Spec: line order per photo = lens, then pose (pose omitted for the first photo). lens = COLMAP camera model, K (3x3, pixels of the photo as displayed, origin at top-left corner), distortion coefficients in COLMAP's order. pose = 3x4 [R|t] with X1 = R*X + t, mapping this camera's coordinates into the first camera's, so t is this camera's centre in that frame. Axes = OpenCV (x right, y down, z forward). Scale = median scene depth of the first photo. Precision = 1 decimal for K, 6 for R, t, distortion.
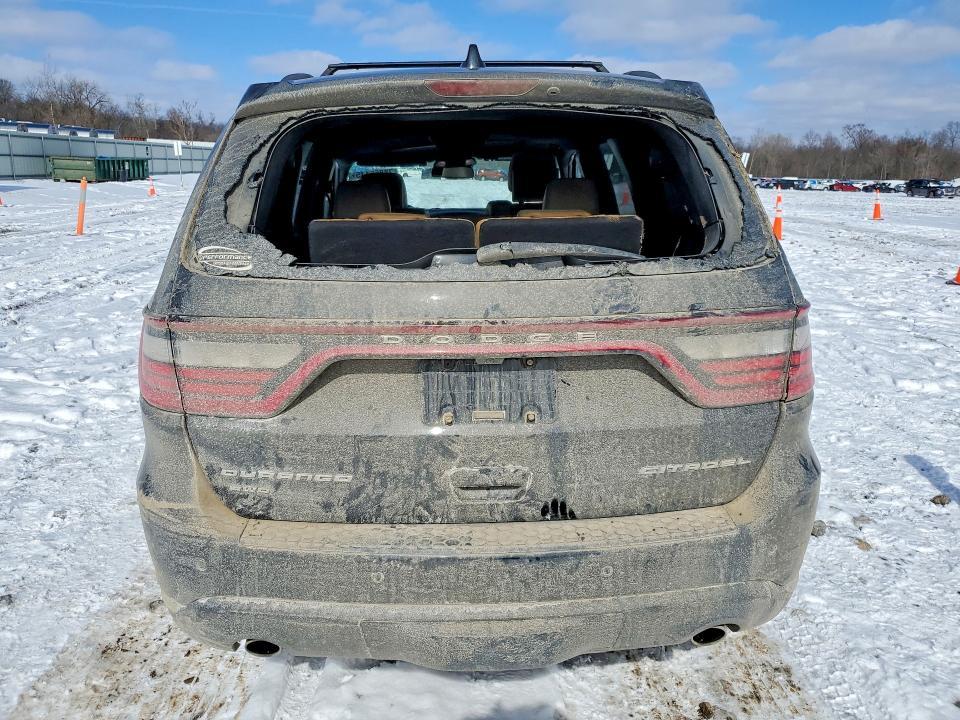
lens RADIAL K [[744.9, 0, 477.9], [0, 744.9, 335.8], [0, 0, 1]] dist [0.008087, 0.002654]
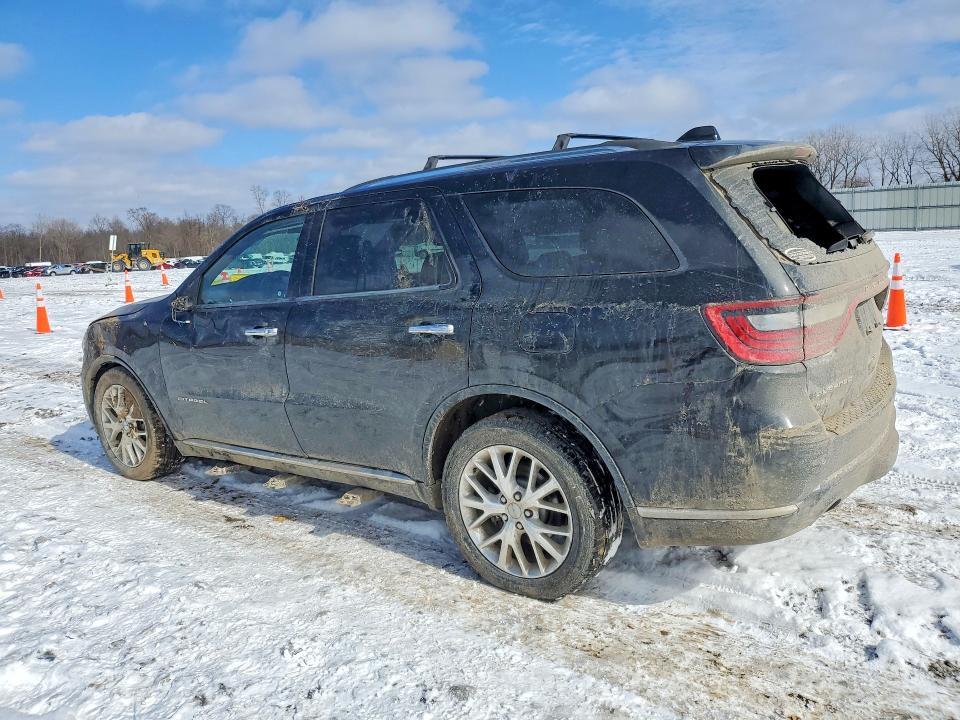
lens RADIAL K [[744.9, 0, 477.9], [0, 744.9, 335.8], [0, 0, 1]] dist [0.008087, 0.002654]
pose [[0.631859, -0.151998, 0.760034, -0.149919], [0.232414, 0.972616, 0.001293, -0.007386], [-0.739417, 0.175826, 0.649883, 0.039006]]
